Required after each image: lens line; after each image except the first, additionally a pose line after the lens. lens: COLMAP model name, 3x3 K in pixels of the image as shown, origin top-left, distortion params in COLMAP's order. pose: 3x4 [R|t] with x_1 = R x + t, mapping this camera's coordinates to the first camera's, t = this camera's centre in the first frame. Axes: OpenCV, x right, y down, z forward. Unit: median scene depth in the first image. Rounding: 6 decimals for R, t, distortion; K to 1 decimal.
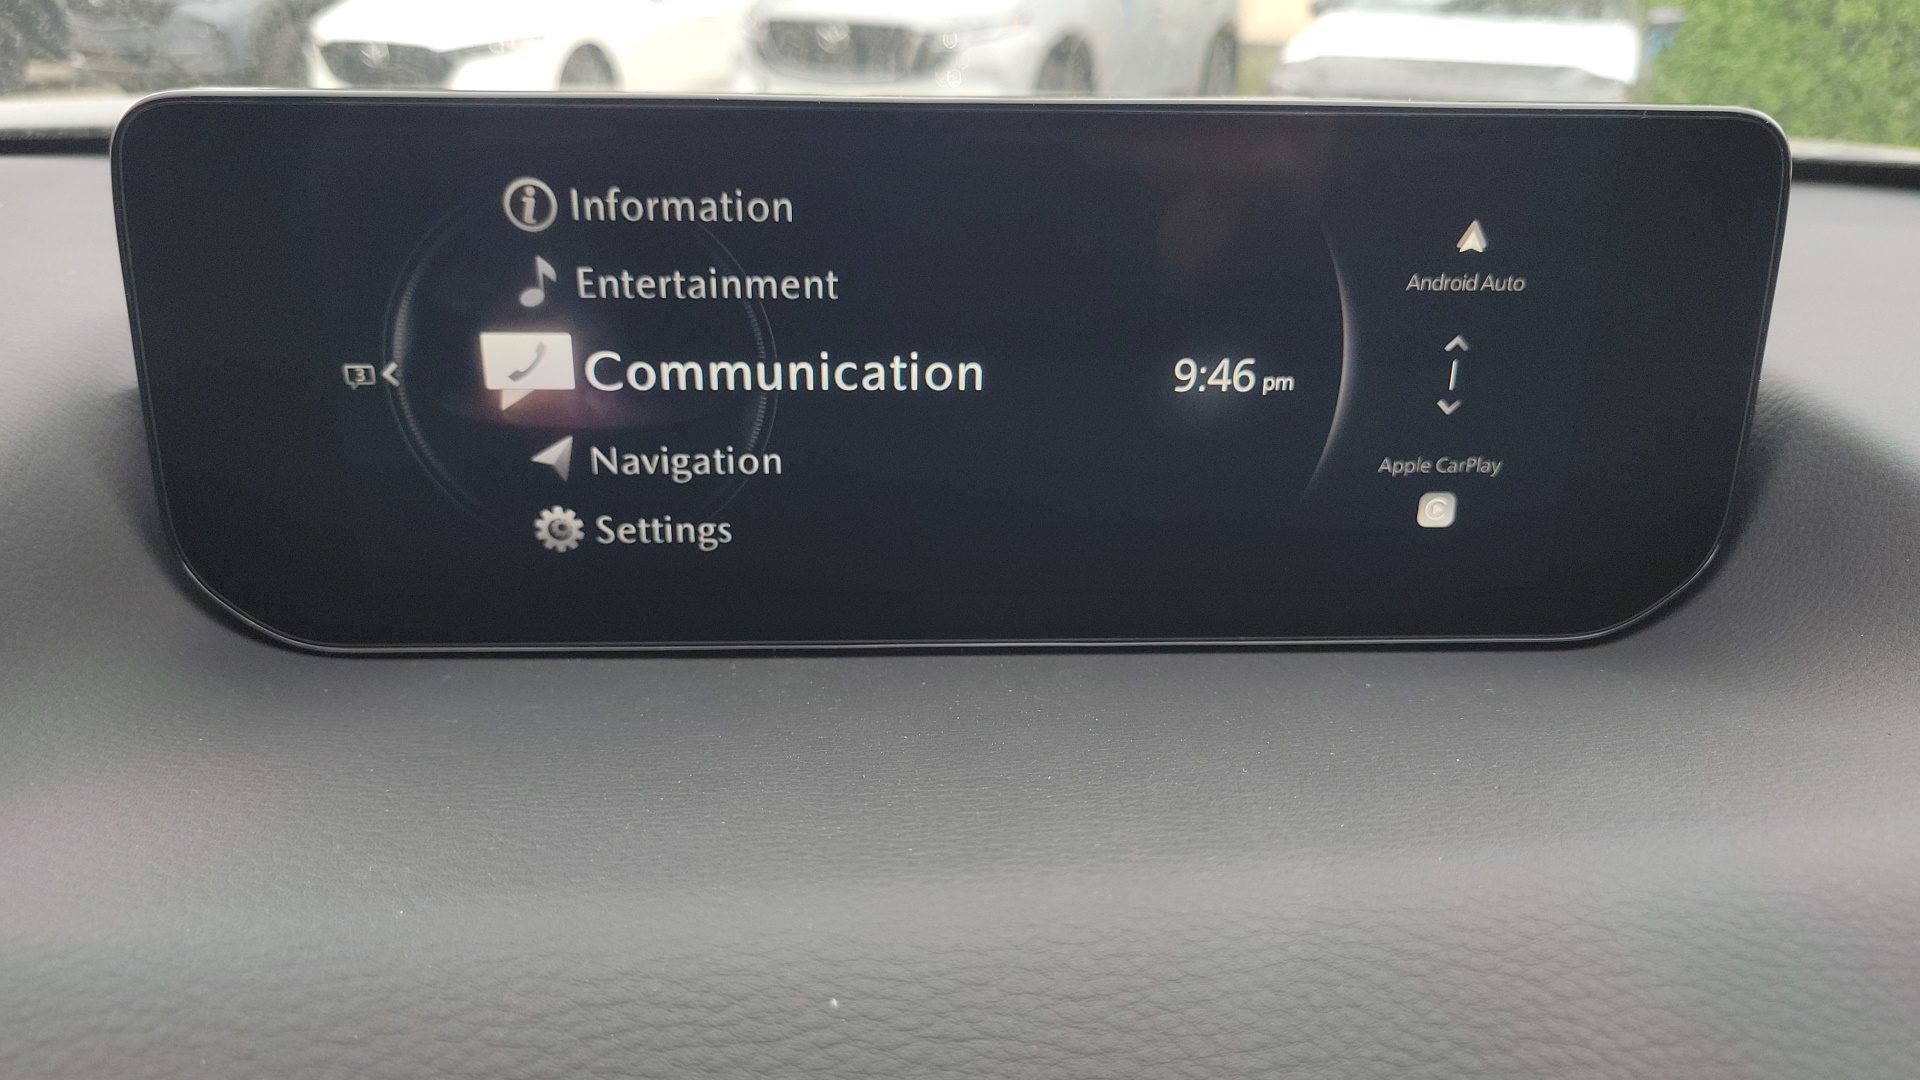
lens RADIAL K [[1455.9, 0, 978.2], [0, 1455.9, 533.8], [0, 0, 1]] dist [0.031829, -0.023884]
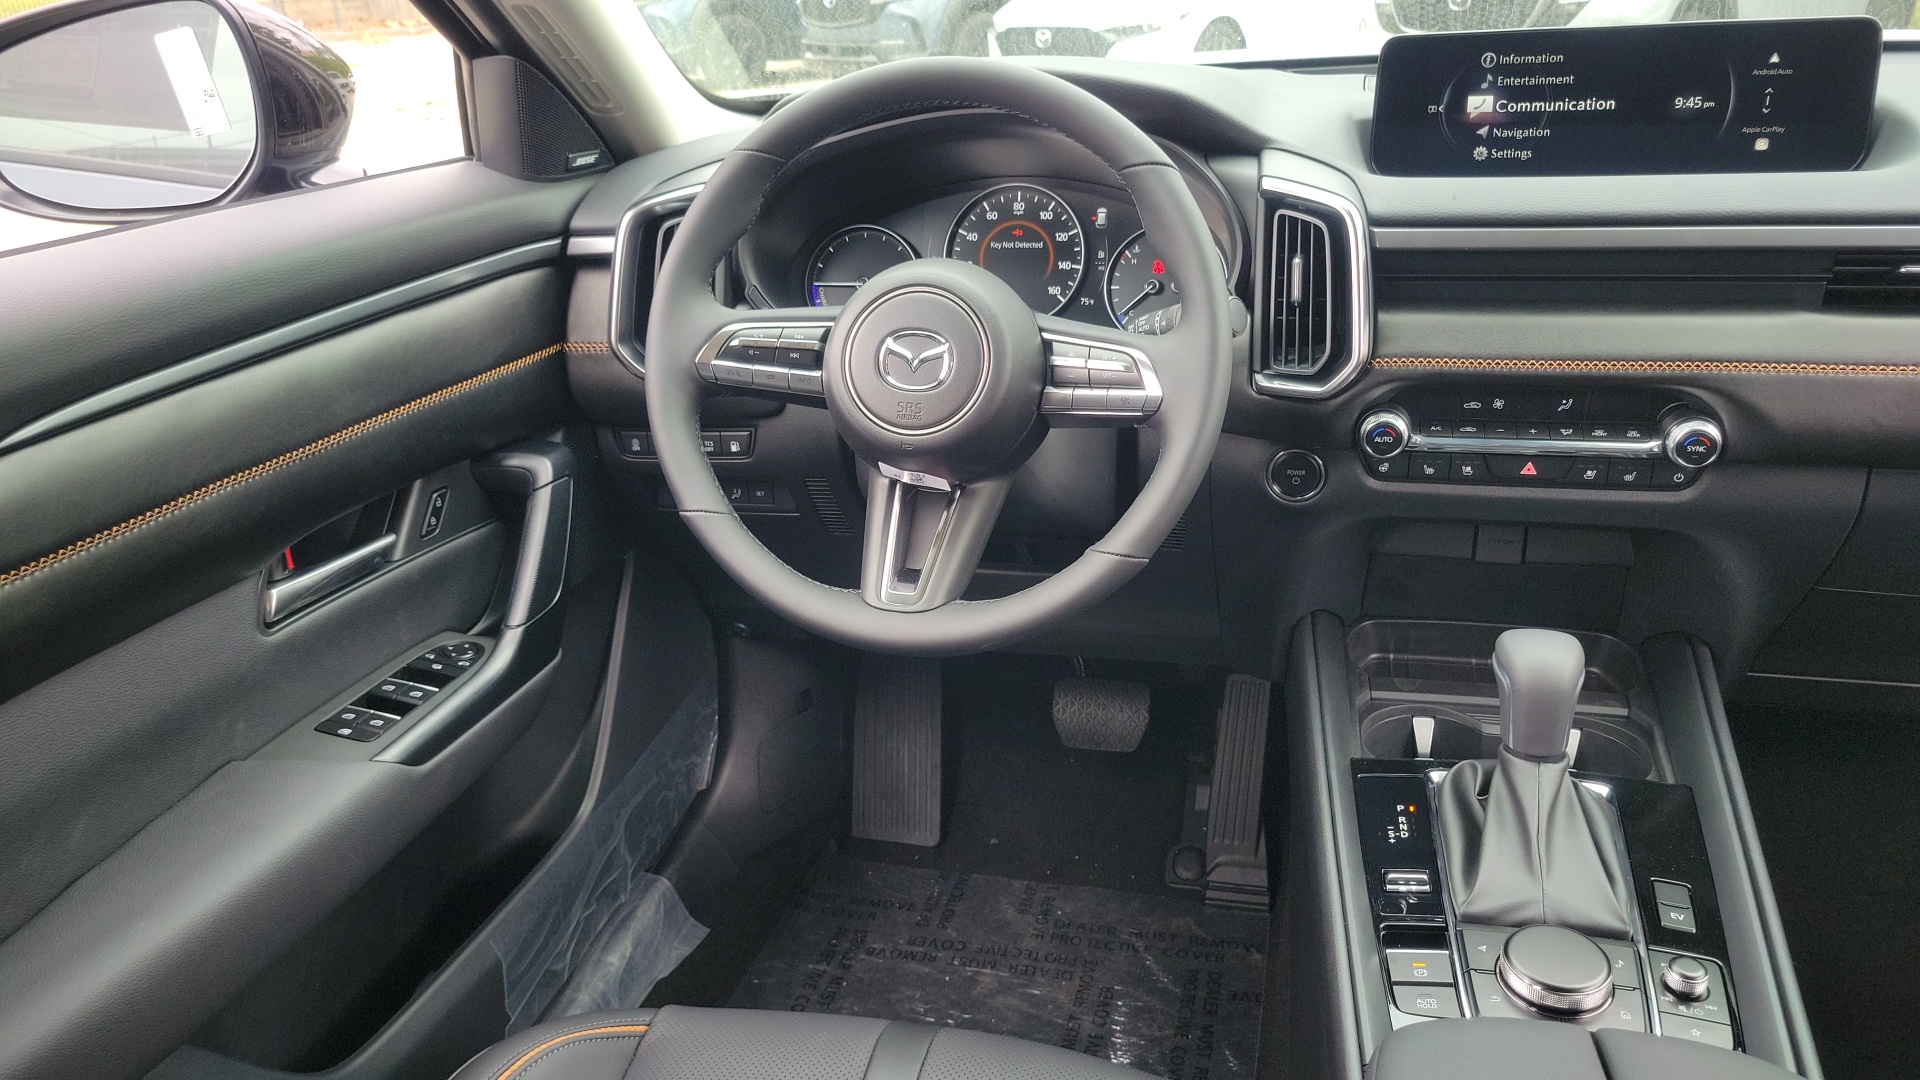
lens RADIAL K [[1455.9, 0, 946.8], [0, 1455.9, 543.9], [0, 0, 1]] dist [0.031829, -0.023884]
pose [[0.923946, 0.081394, -0.373764, -0.077560], [-0.072088, 0.996642, 0.038836, 0.937641], [0.375670, -0.008939, 0.926710, -2.932092]]
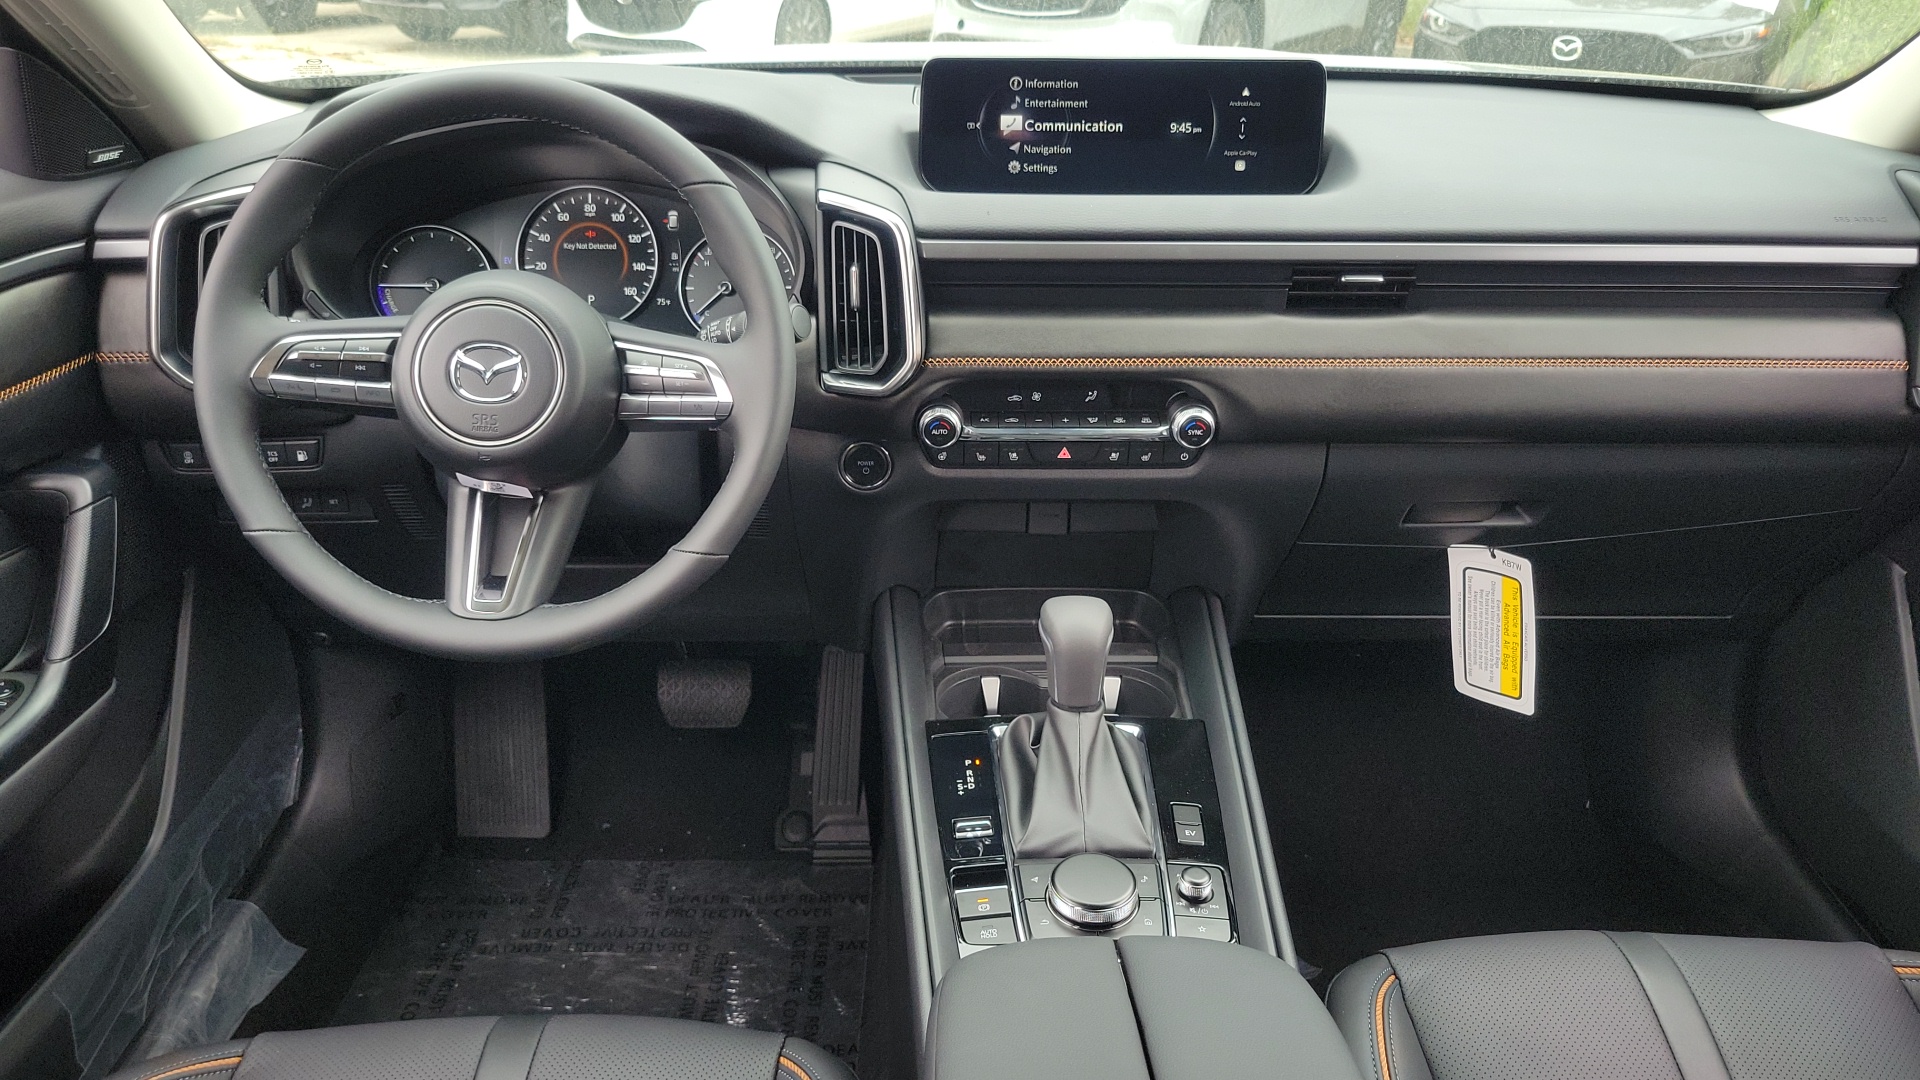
lens RADIAL K [[1455.9, 0, 955.9], [0, 1455.9, 547.4], [0, 0, 1]] dist [0.031829, -0.023884]
pose [[0.992748, 0.037784, -0.114125, 0.050455], [-0.031813, 0.998051, 0.053694, 0.849628], [0.115931, -0.049674, 0.992014, -3.117433]]
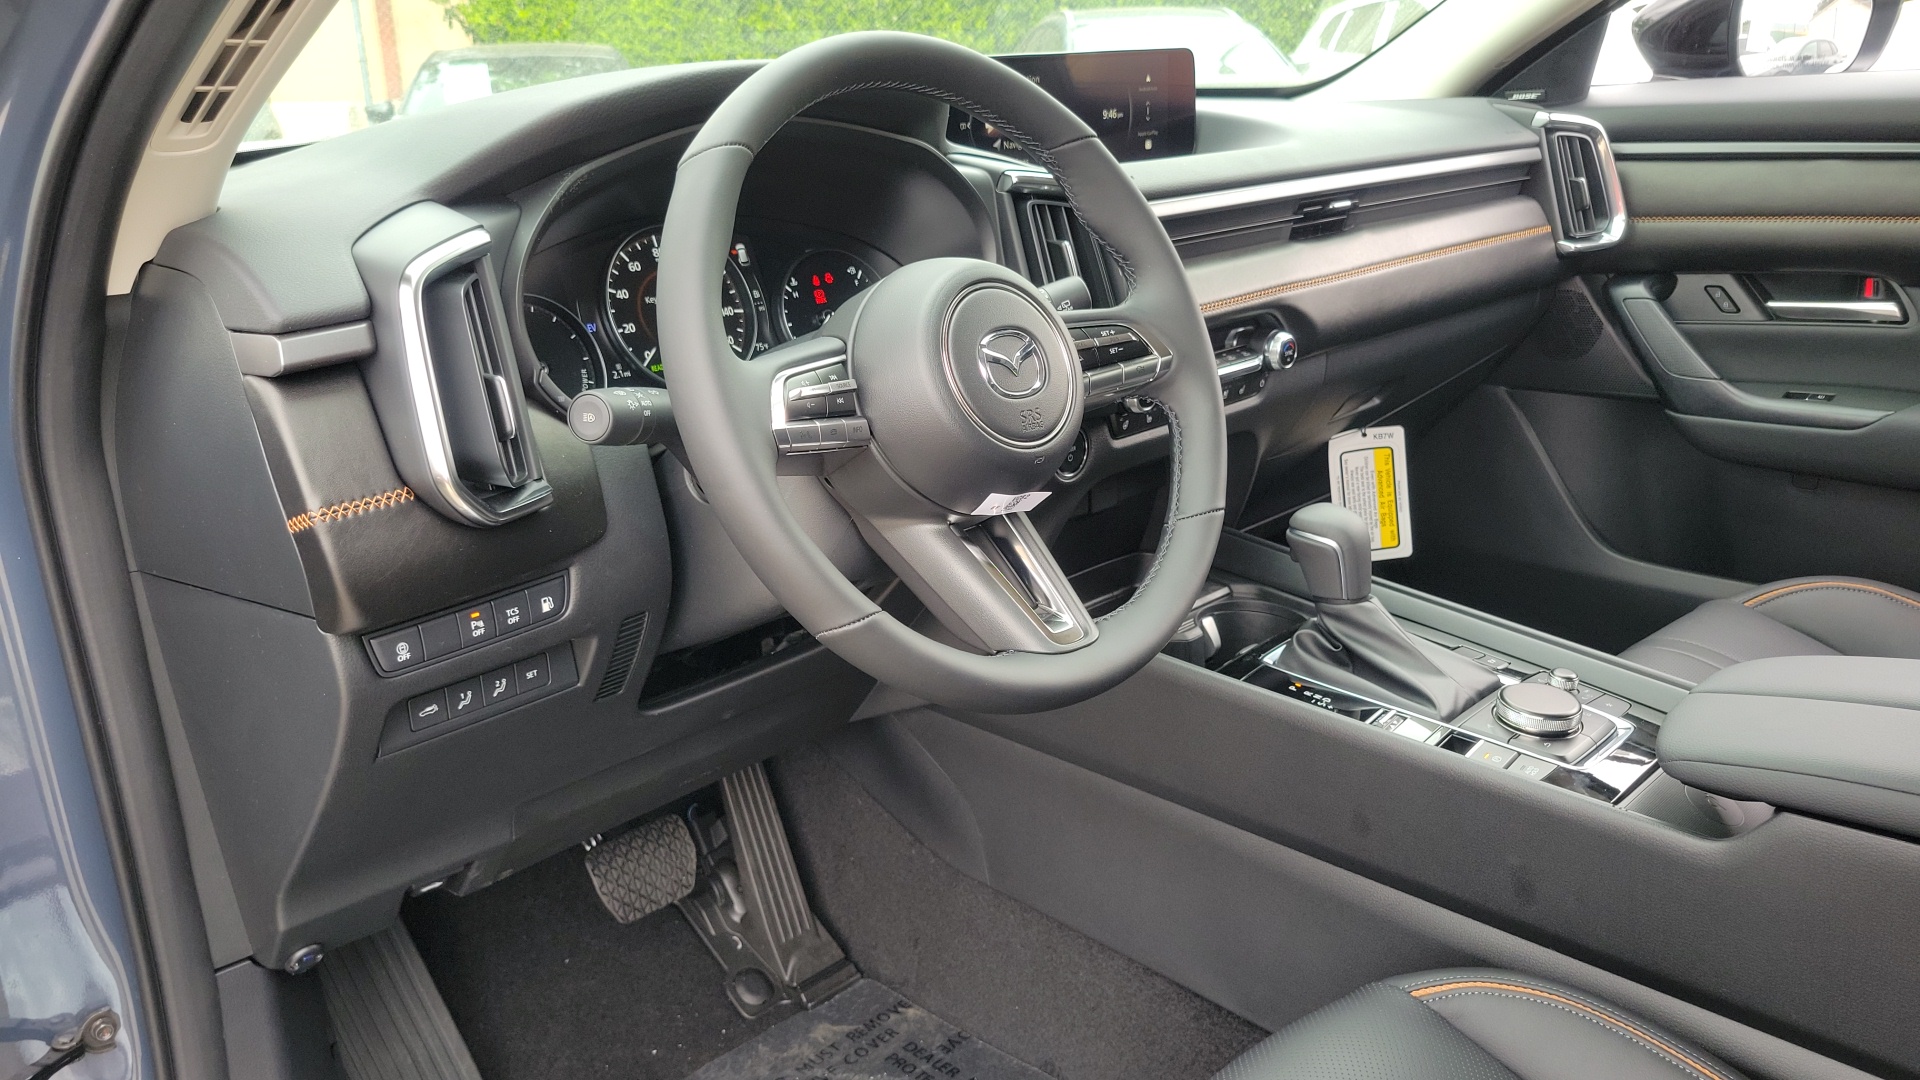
lens RADIAL K [[1455.9, 0, 934.4], [0, 1455.9, 529.8], [0, 0, 1]] dist [0.031829, -0.023884]
pose [[0.797118, -0.230098, 0.558263, -2.989505], [0.265881, 0.963845, 0.017627, 0.878063], [-0.542135, 0.134381, 0.829477, -2.169701]]
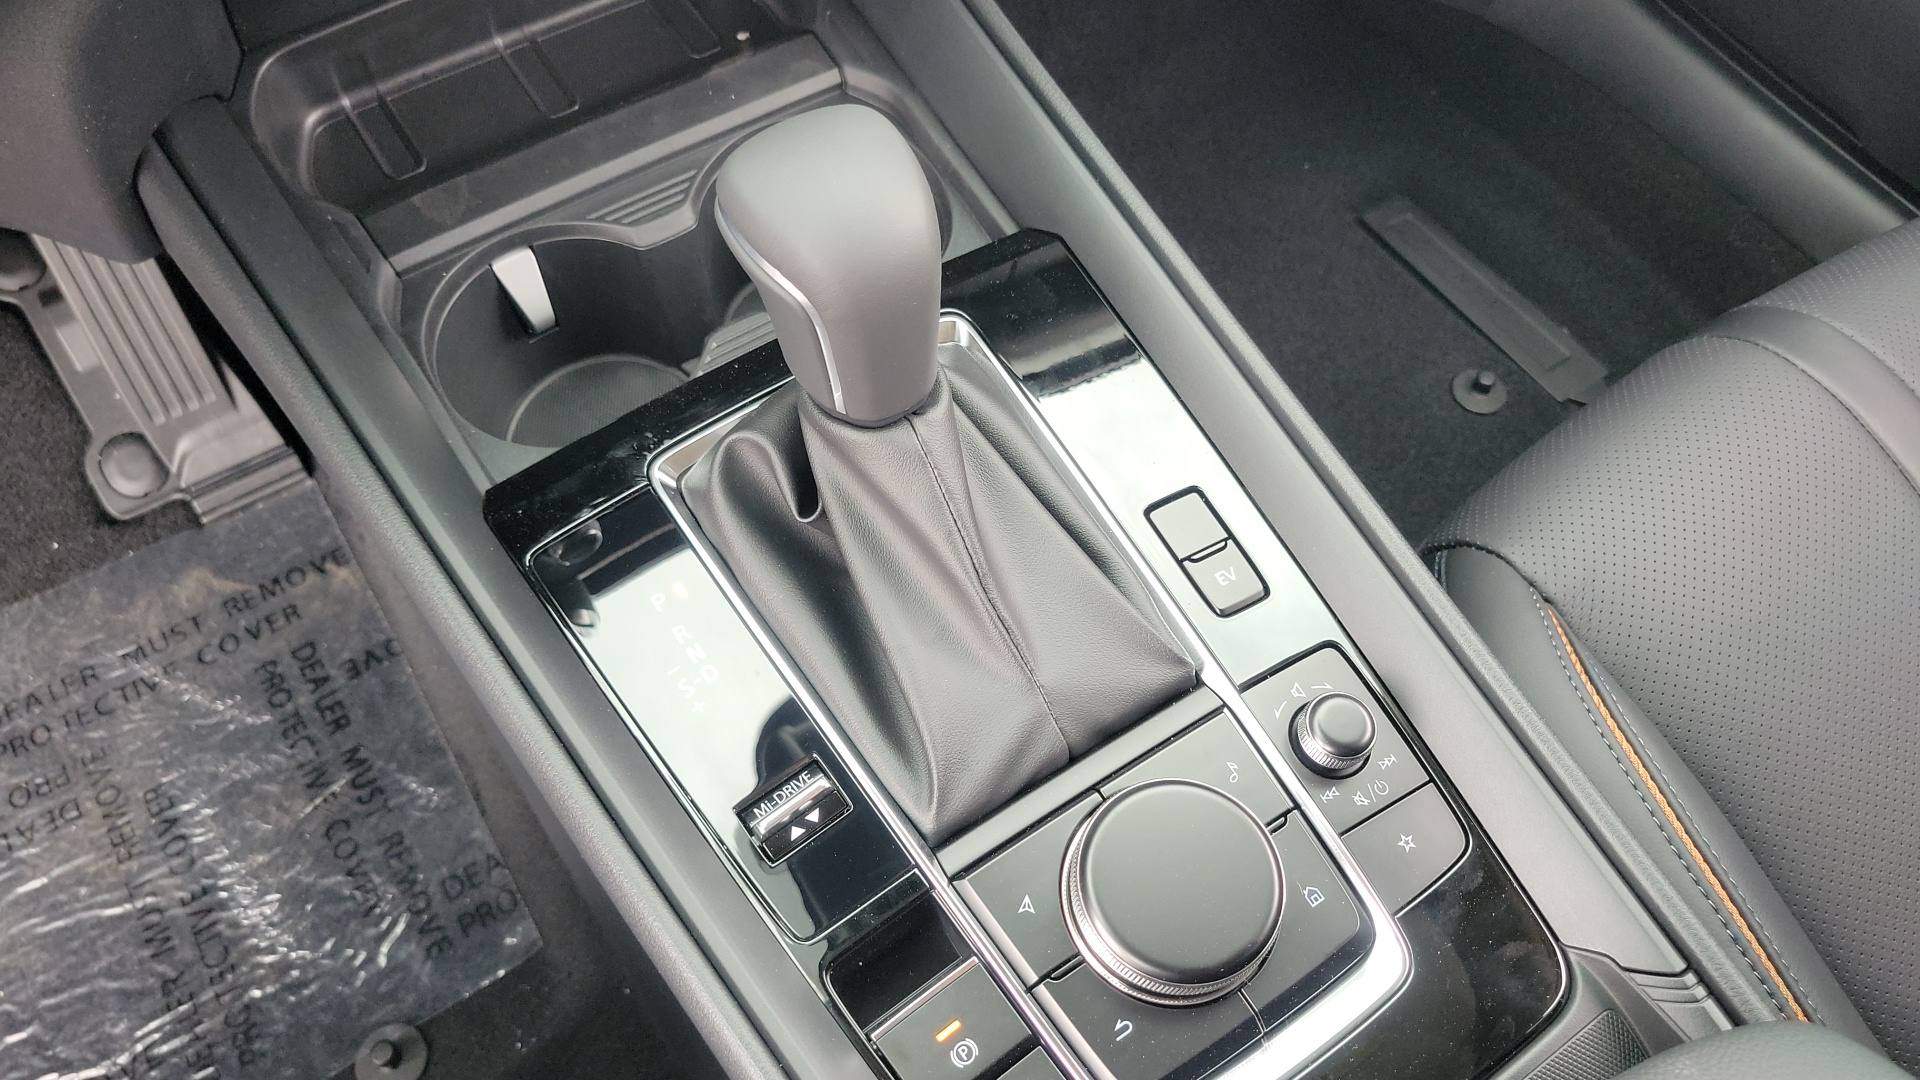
lens RADIAL K [[1455.9, 0, 942.7], [0, 1455.9, 526.4], [0, 0, 1]] dist [0.031829, -0.023884]
pose [[0.903987, -0.364004, 0.224296, -0.355182], [0.147082, 0.757327, 0.636257, 0.635717], [-0.401466, -0.542178, 0.738152, -0.708007]]
